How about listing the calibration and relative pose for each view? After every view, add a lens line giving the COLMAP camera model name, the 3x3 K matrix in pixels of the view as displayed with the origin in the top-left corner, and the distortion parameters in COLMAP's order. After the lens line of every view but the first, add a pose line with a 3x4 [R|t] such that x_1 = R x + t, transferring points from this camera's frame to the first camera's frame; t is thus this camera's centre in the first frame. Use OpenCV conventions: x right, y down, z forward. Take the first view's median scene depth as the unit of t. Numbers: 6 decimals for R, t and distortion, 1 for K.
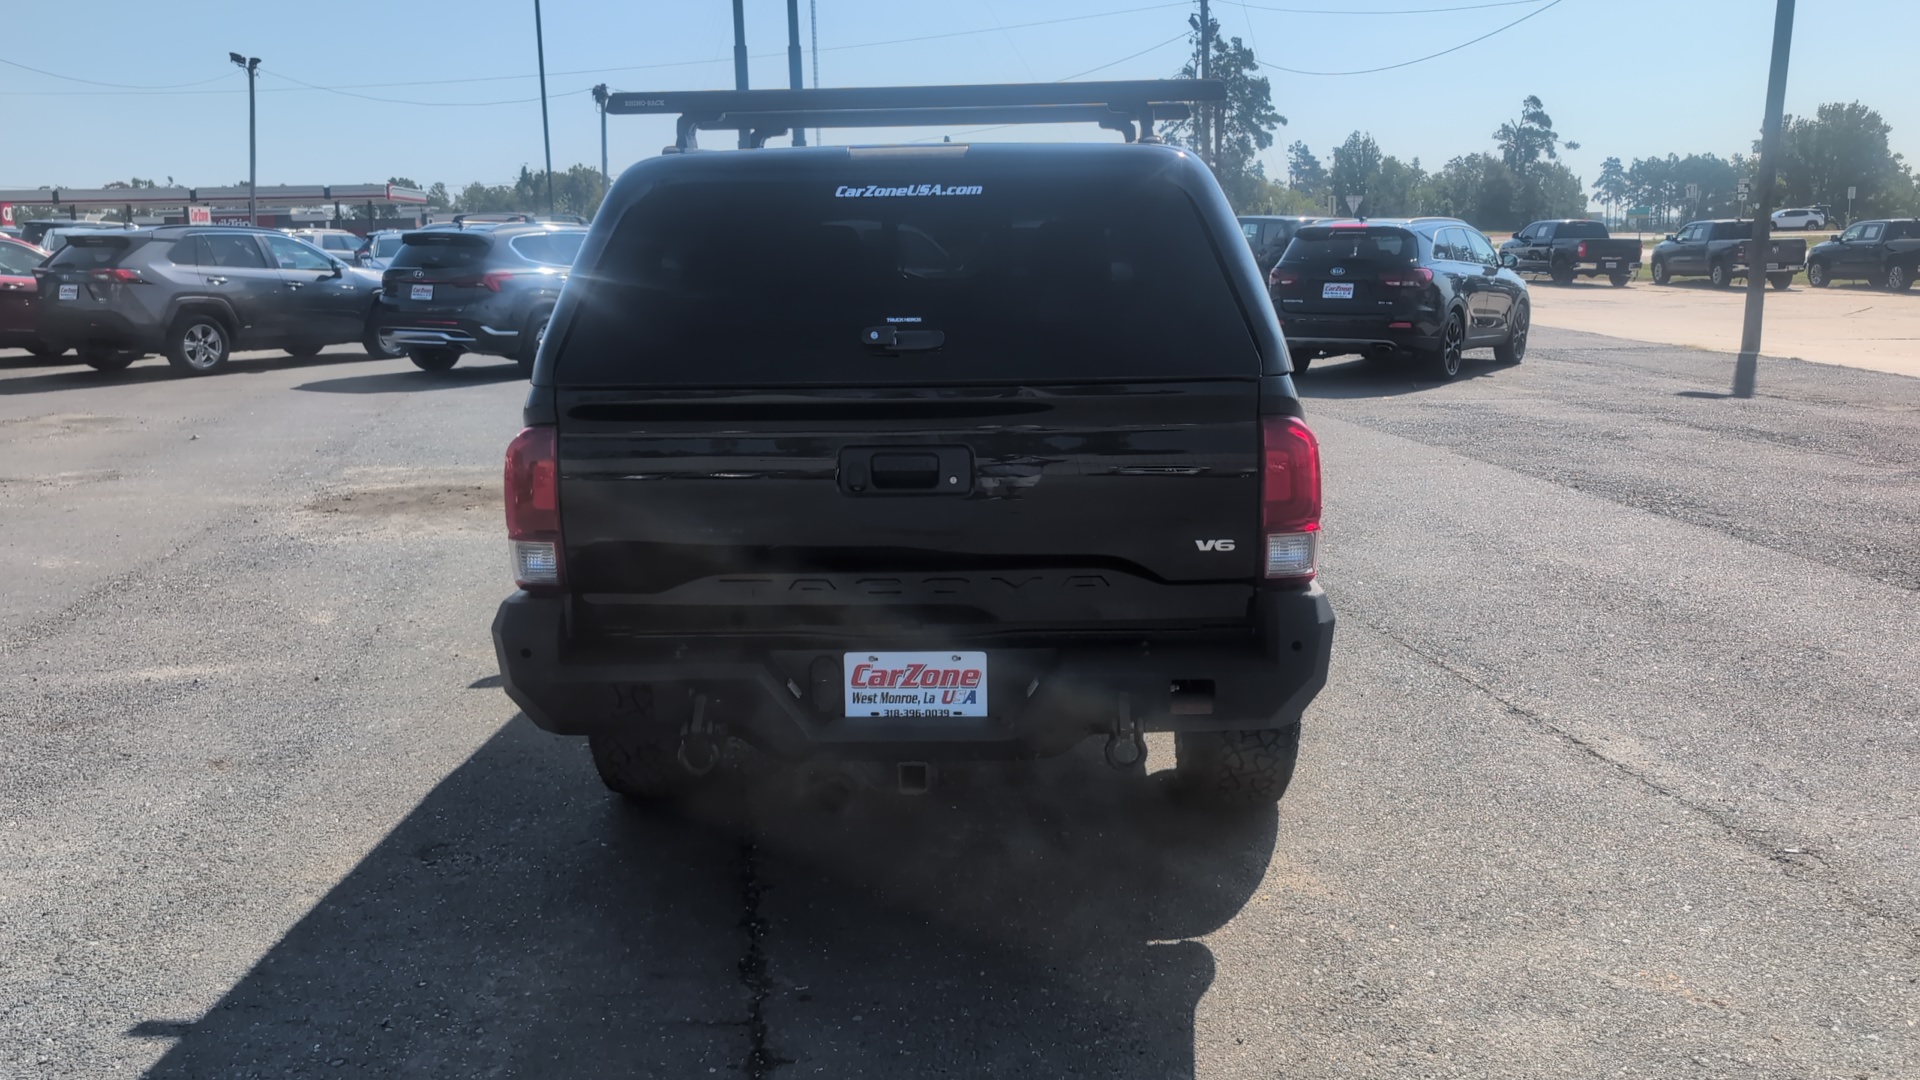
lens RADIAL K [[1591.2, 0, 973.3], [0, 1591.2, 531.4], [0, 0, 1]] dist [0.031813, -0.056349]
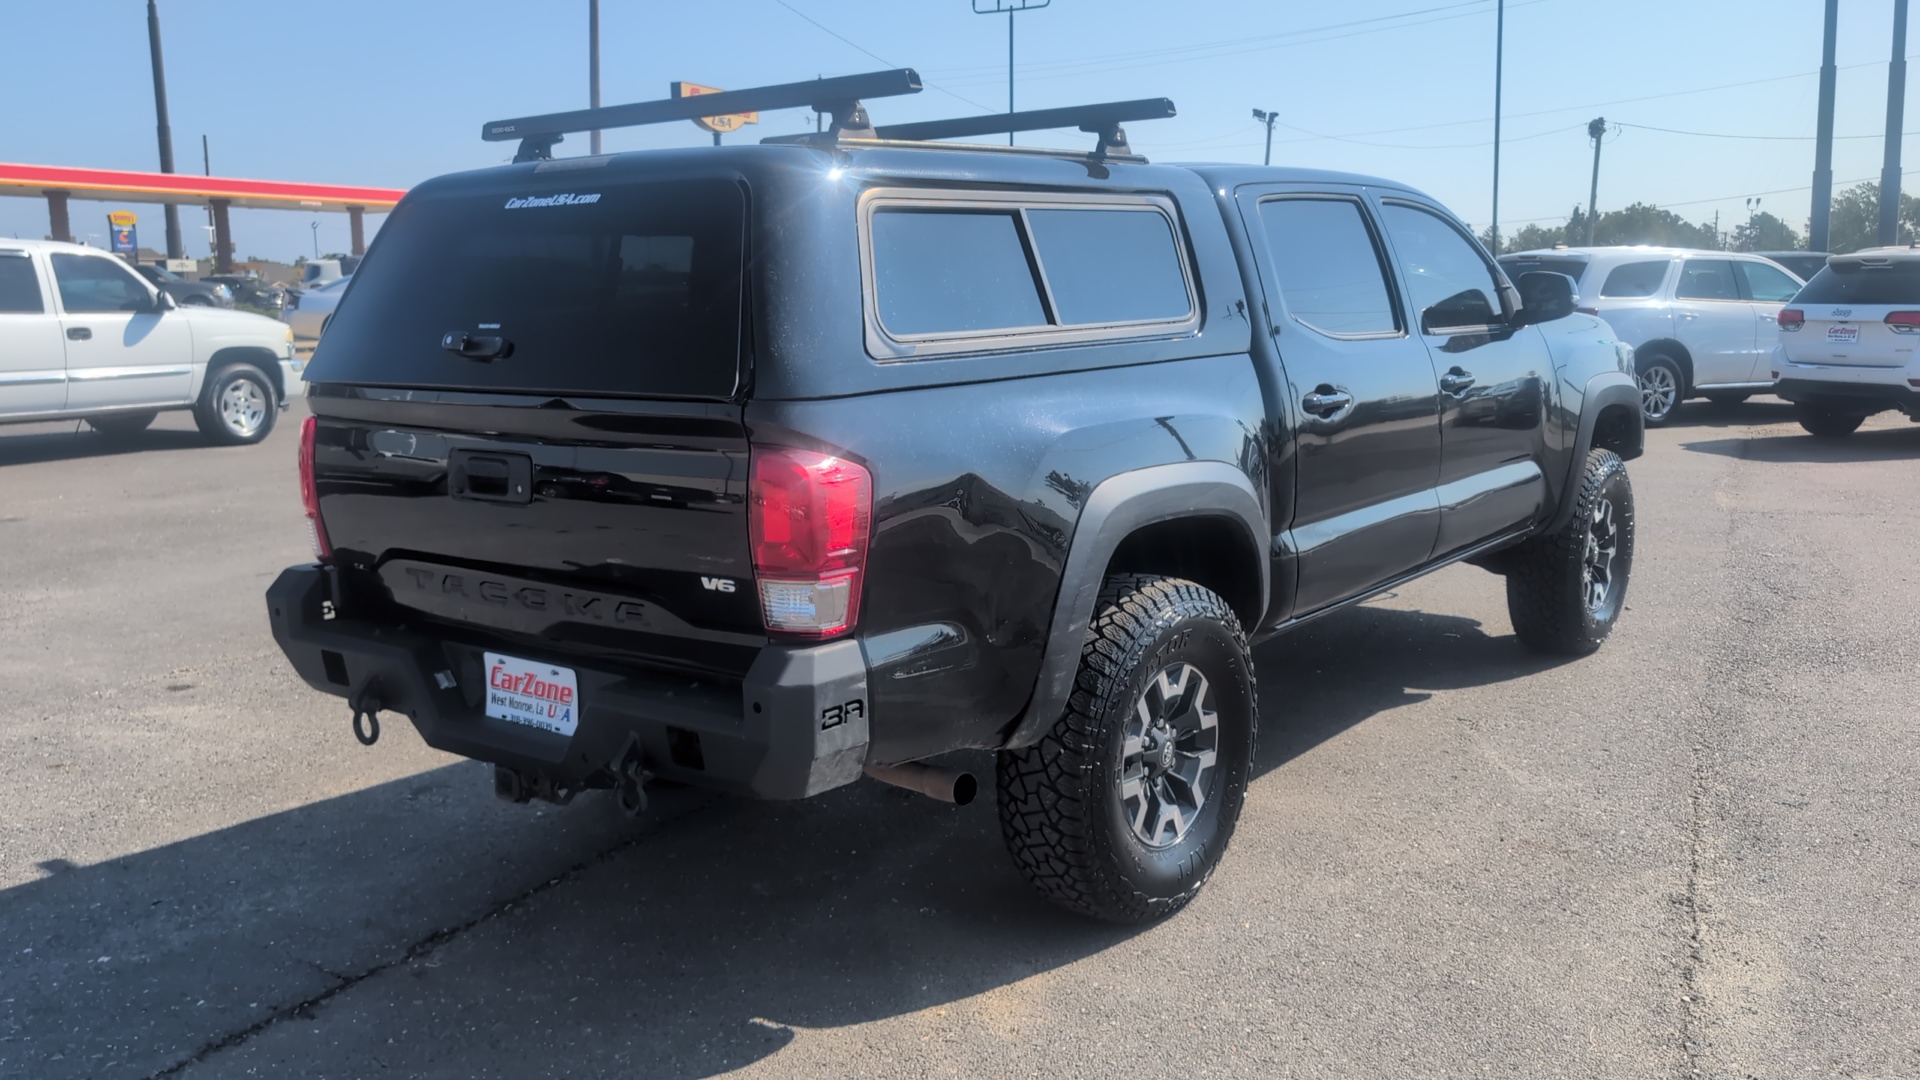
lens RADIAL K [[1591.2, 0, 964.4], [0, 1591.2, 544.0], [0, 0, 1]] dist [0.031813, -0.056349]
pose [[0.815165, 0.095832, -0.571247, 0.557277], [-0.105783, 0.994263, 0.015845, -0.031126], [0.569488, 0.047512, 0.820626, 0.244193]]
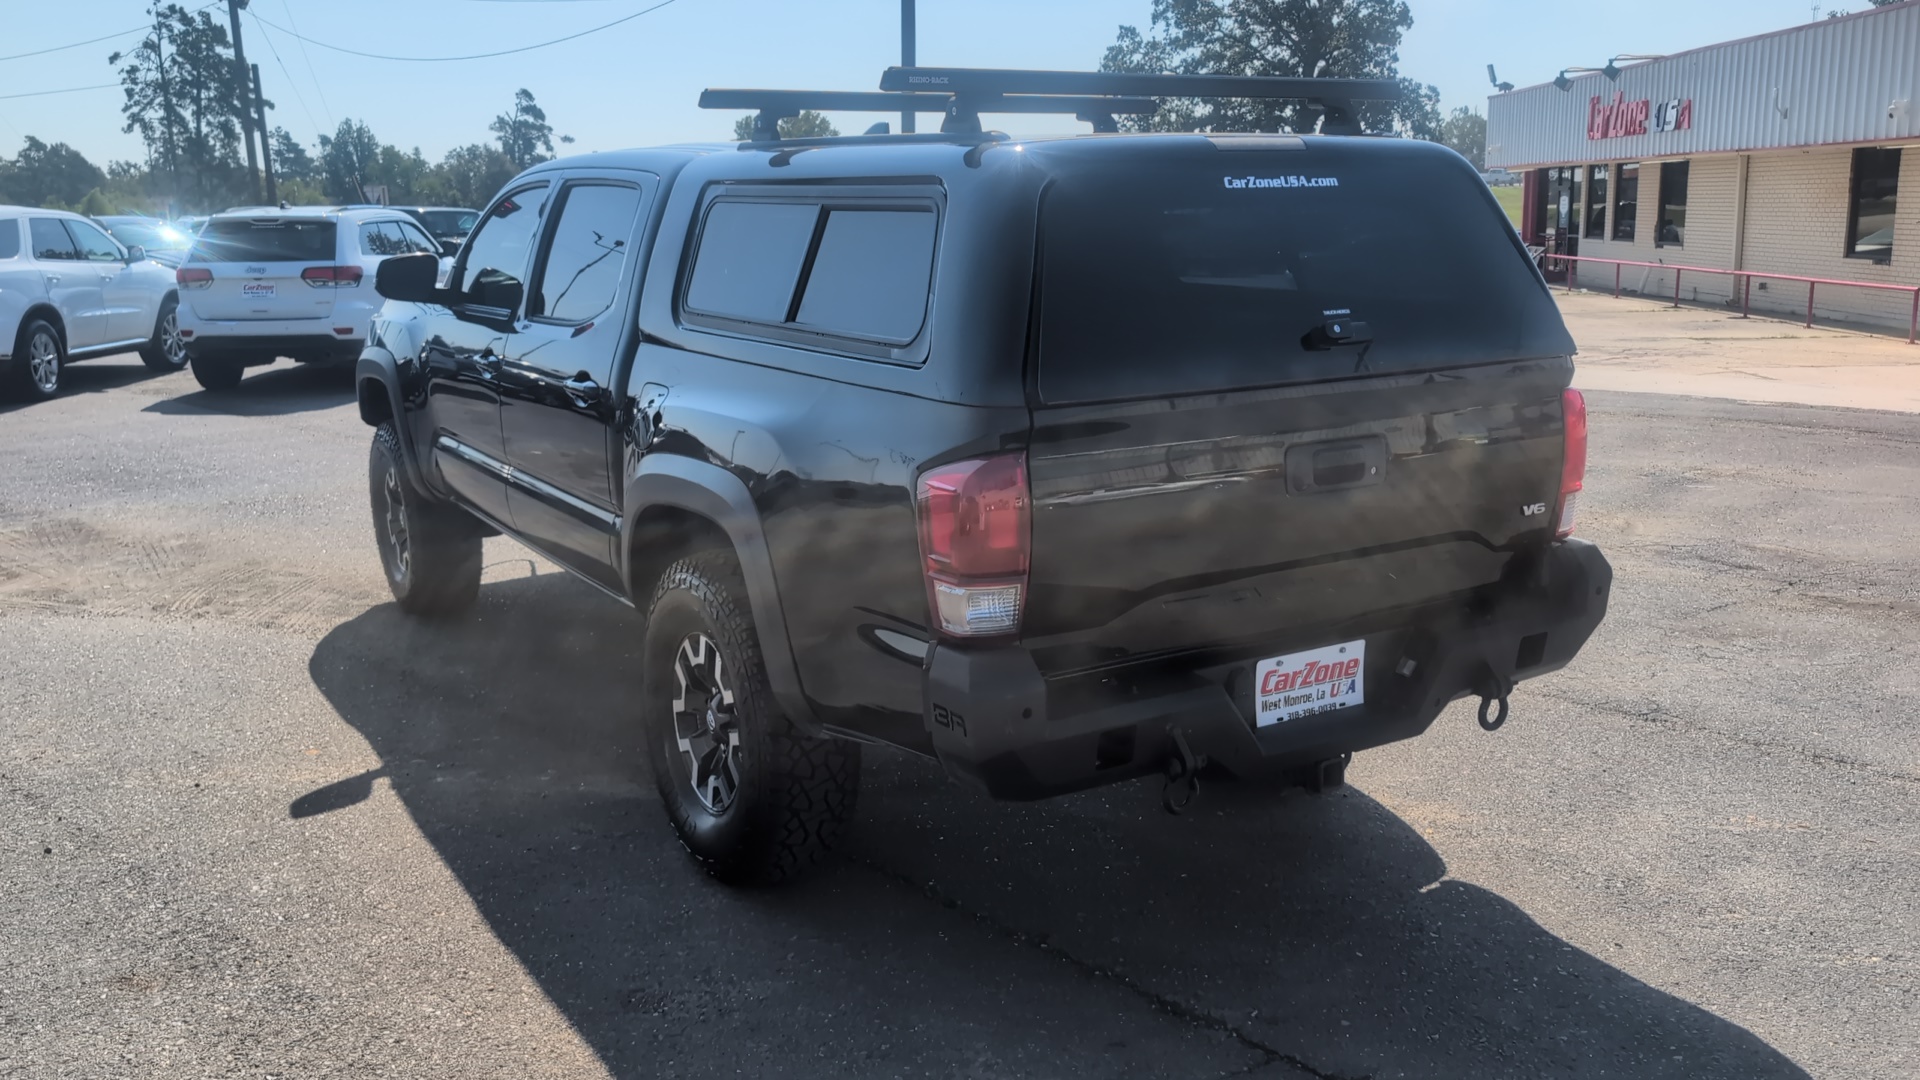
lens RADIAL K [[1591.2, 0, 947.8], [0, 1591.2, 546.8], [0, 0, 1]] dist [0.031813, -0.056349]
pose [[0.833439, -0.114171, 0.540688, -0.558522], [0.106375, 0.993272, 0.045768, -0.042479], [-0.542276, 0.019371, 0.839977, 0.213810]]
